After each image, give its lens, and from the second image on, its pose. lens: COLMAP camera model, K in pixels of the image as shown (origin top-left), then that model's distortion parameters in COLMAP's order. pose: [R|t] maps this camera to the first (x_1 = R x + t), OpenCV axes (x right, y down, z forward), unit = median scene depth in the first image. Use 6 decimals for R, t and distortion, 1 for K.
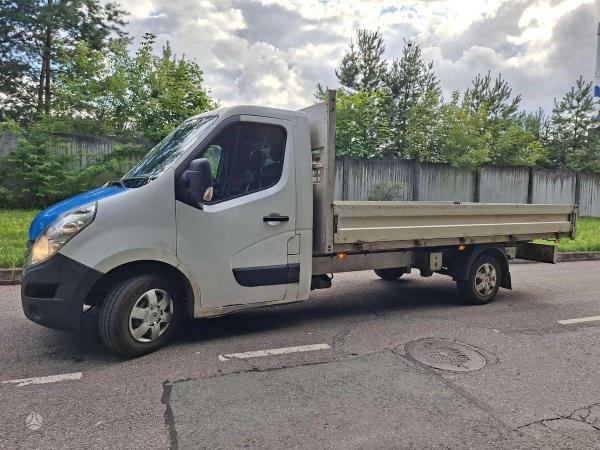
lens RADIAL K [[448.8, 0, 309.4], [0, 448.8, 227.1], [0, 0, 1]] dist [0.039044, -0.055745]
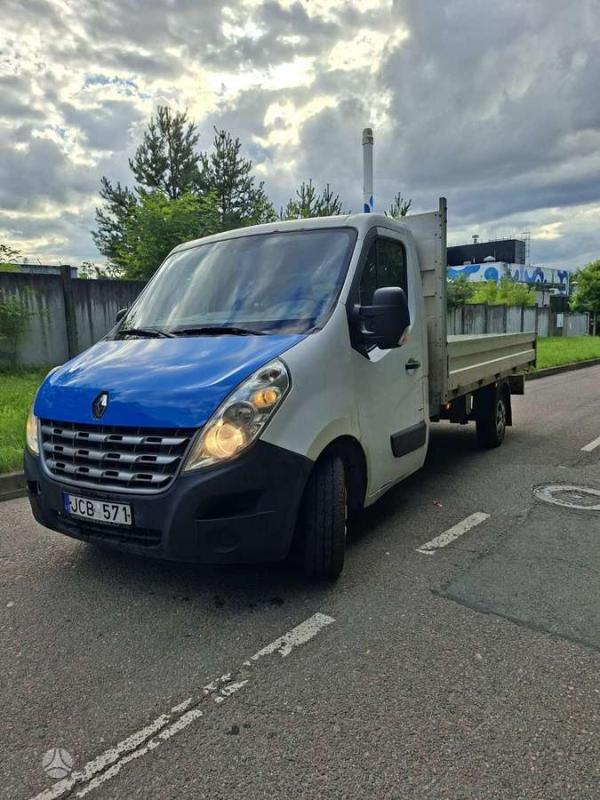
lens RADIAL K [[602.3, 0, 269.4], [0, 602.3, 413.9], [0, 0, 1]] dist [0.002007, -0.031024]
pose [[0.869510, -0.108173, 0.481924, -0.252911], [0.082918, 0.993844, 0.073474, -0.009550], [-0.486905, -0.023926, 0.873127, 0.073392]]
